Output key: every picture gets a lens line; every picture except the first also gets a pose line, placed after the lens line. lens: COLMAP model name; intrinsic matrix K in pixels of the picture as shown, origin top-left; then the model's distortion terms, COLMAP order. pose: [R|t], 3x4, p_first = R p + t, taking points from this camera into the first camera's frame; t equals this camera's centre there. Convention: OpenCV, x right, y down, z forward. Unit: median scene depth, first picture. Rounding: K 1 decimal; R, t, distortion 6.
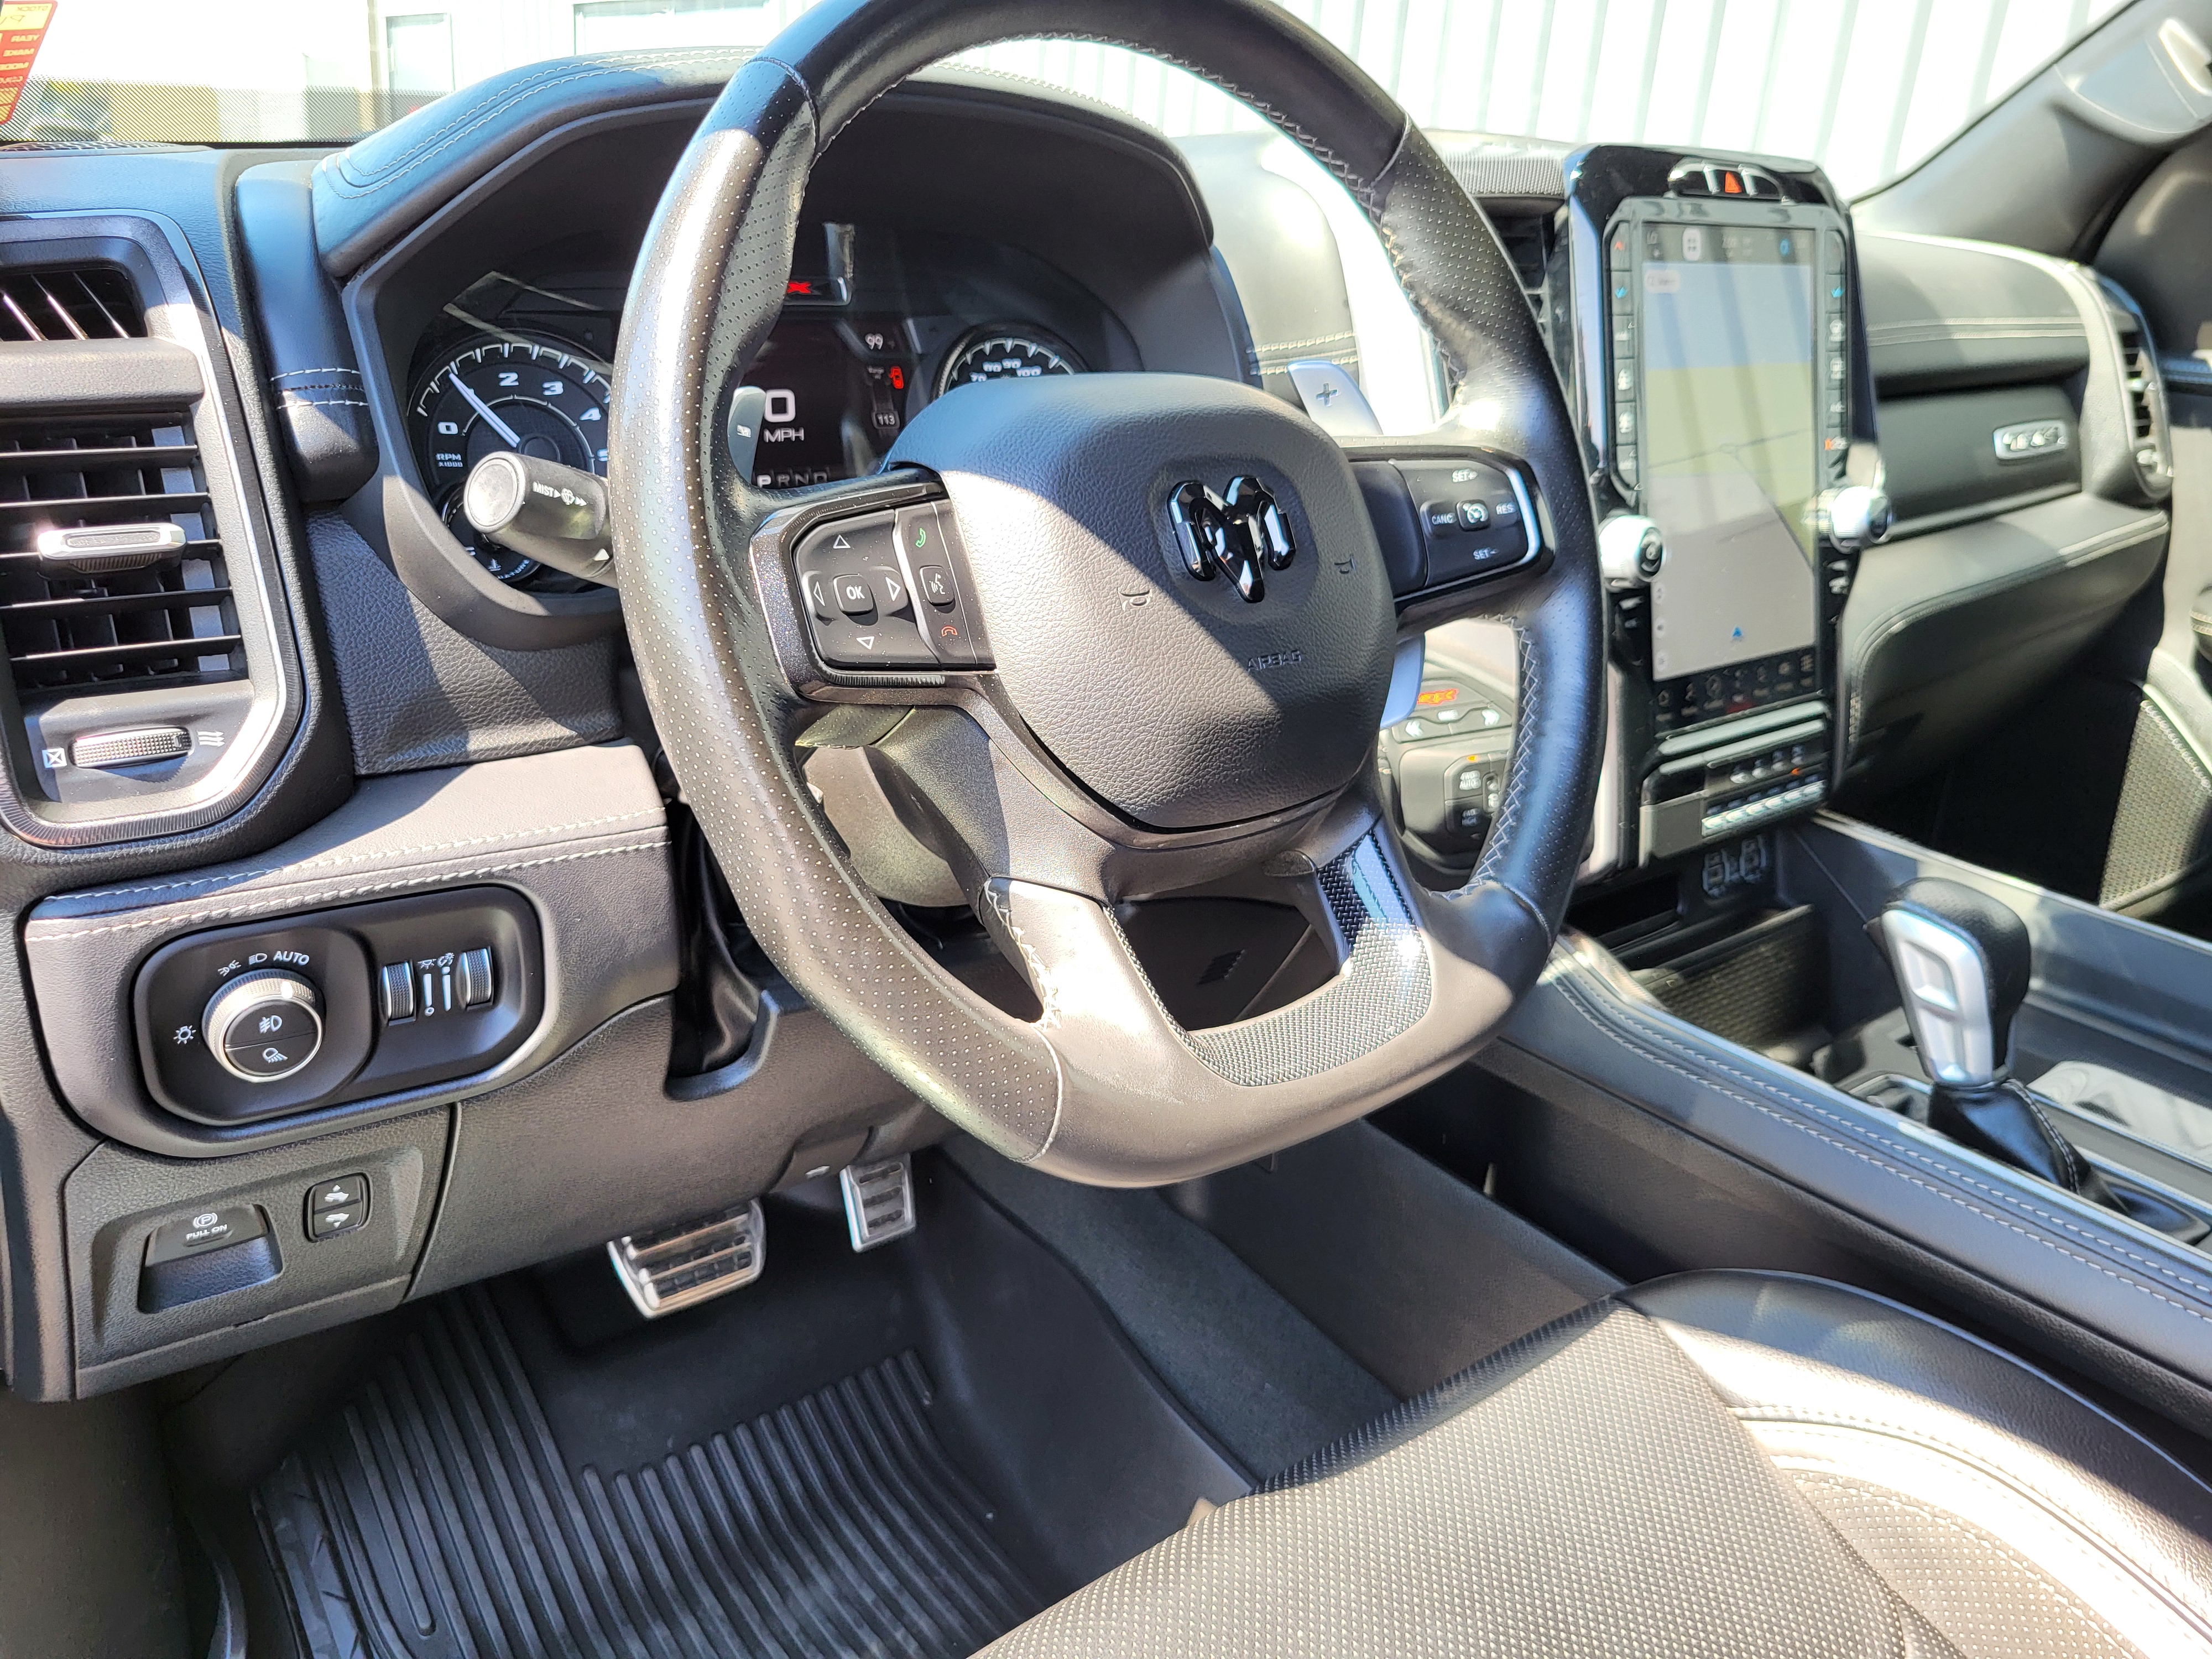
lens RADIAL K [[1740.0, 0, 1106.6], [0, 1740.0, 825.3], [0, 0, 1]] dist [0.026205, -0.012672]
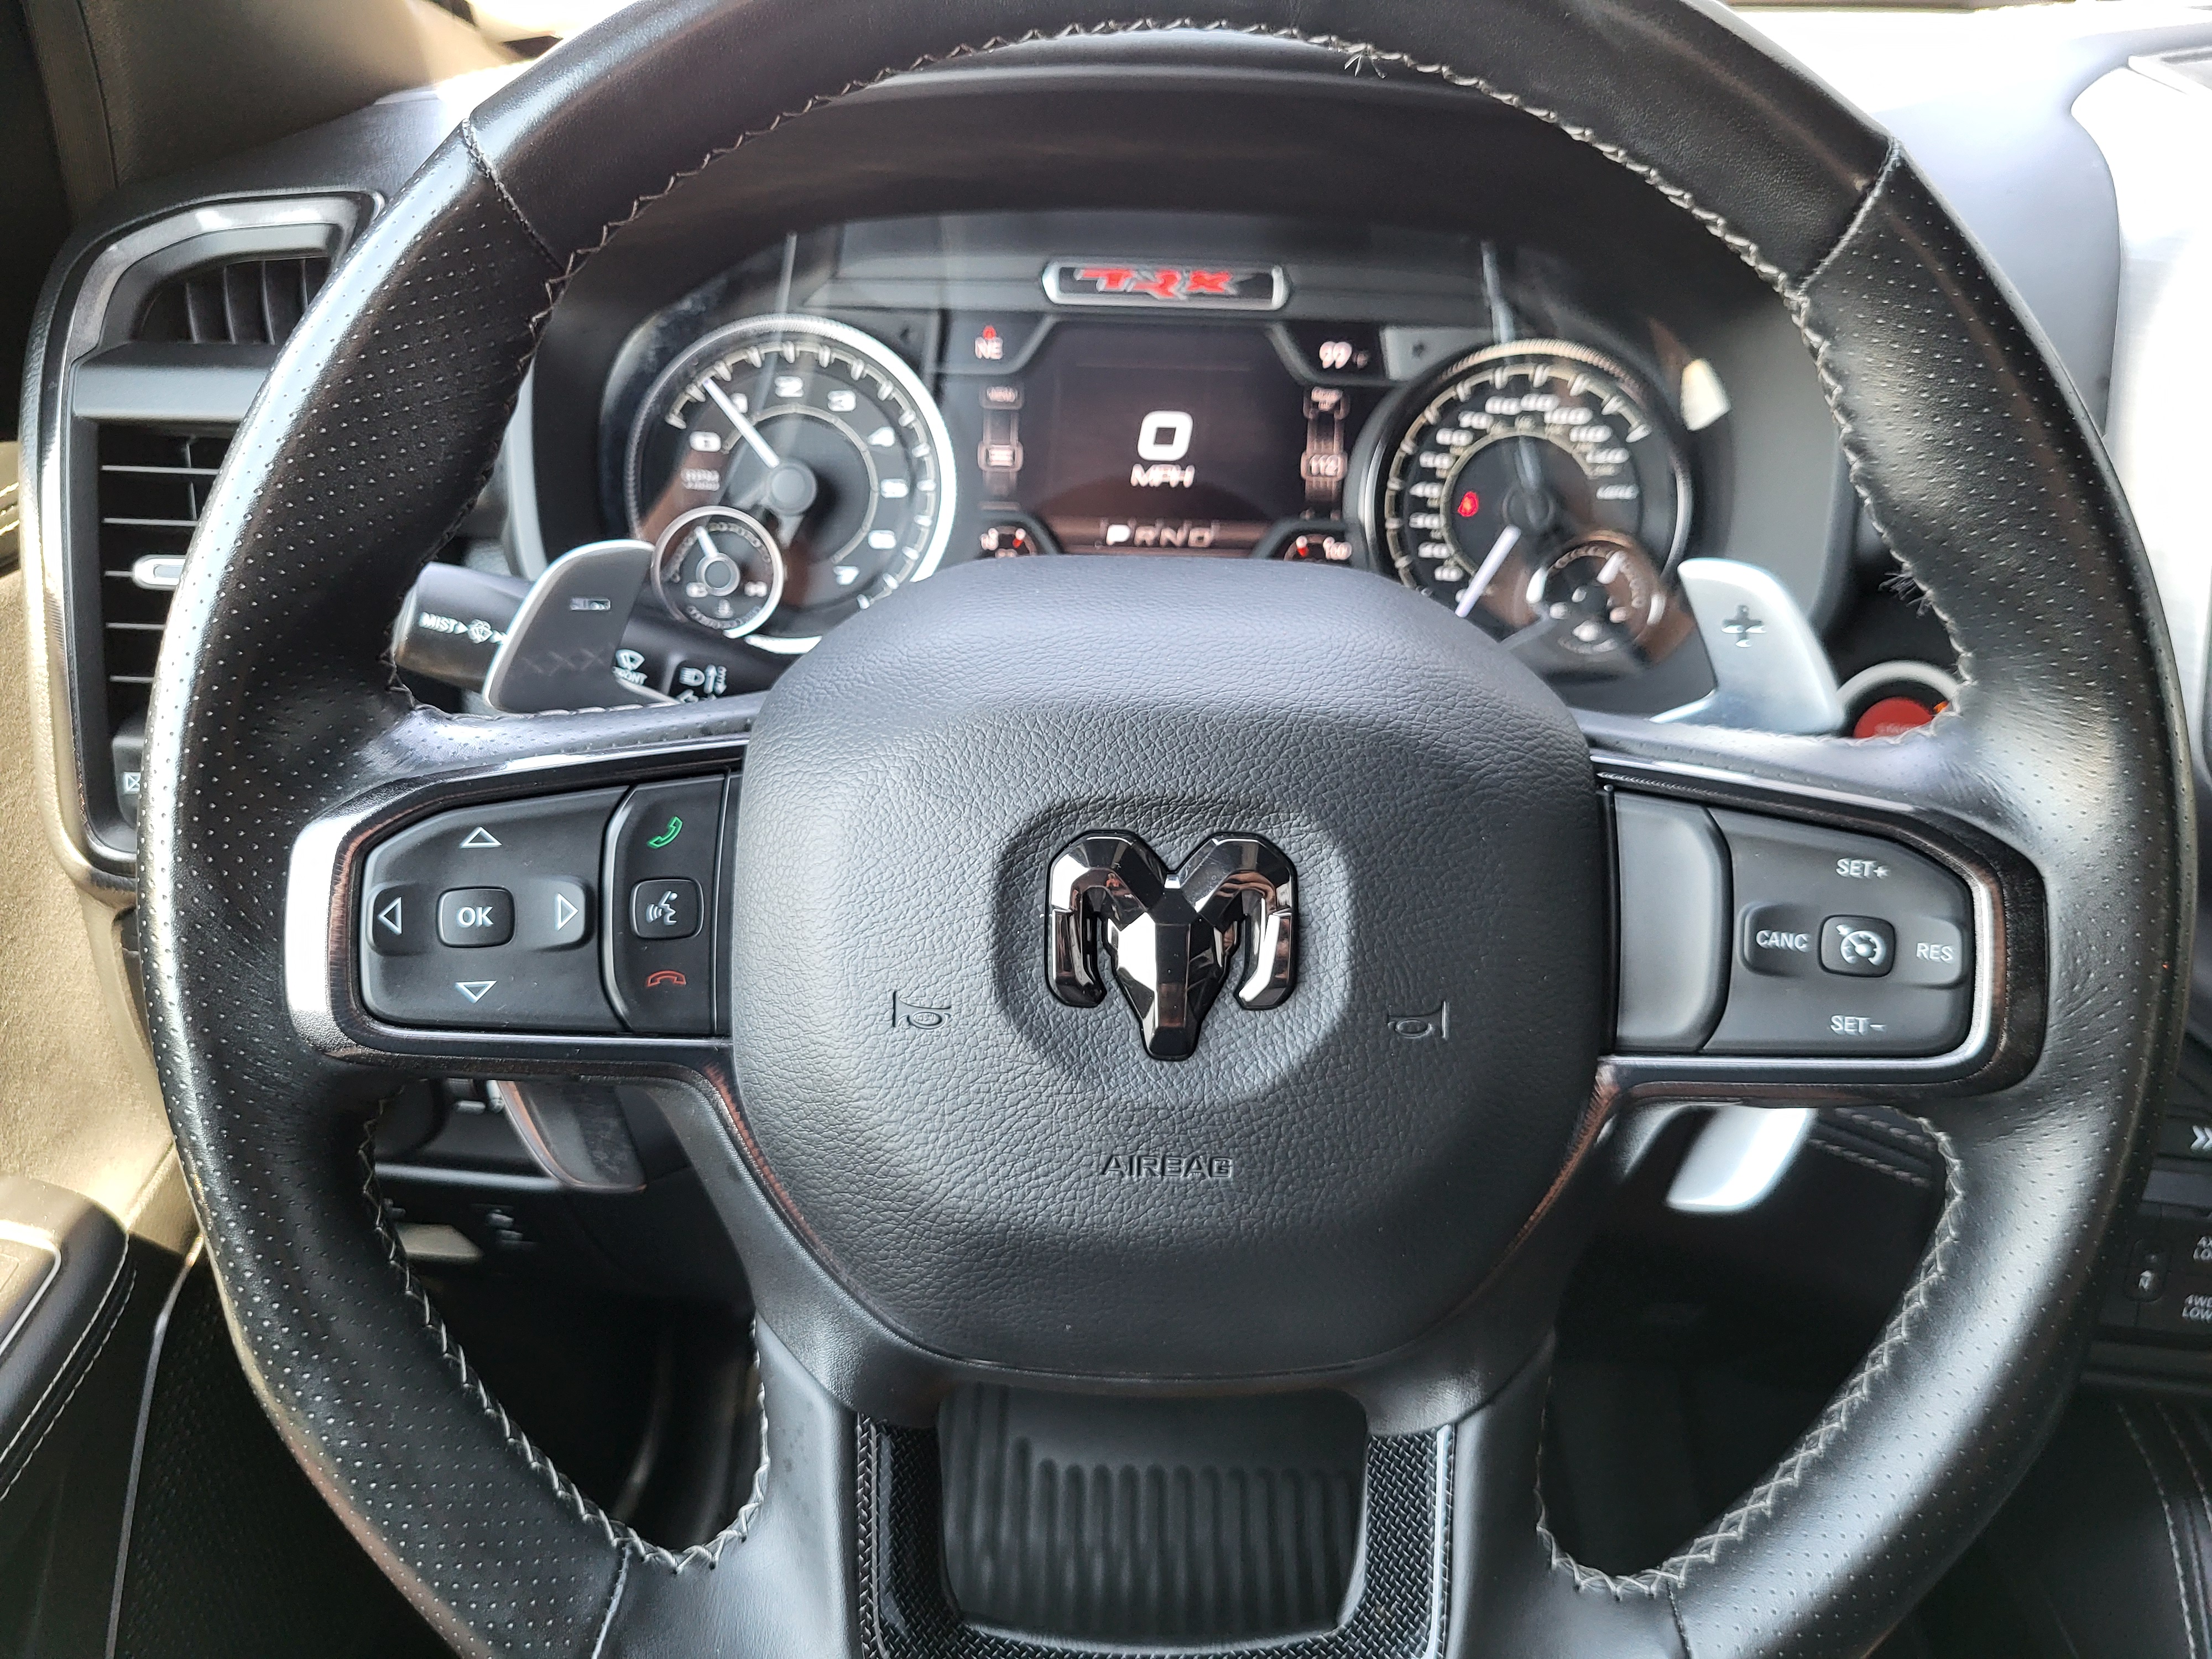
lens RADIAL K [[1740.0, 0, 1106.9], [0, 1740.0, 808.5], [0, 0, 1]] dist [0.026205, -0.012672]
pose [[0.770659, 0.280990, -0.571952, 0.249221], [-0.207546, 0.959273, 0.191622, -0.207892], [0.602502, -0.028969, 0.797592, 0.348752]]
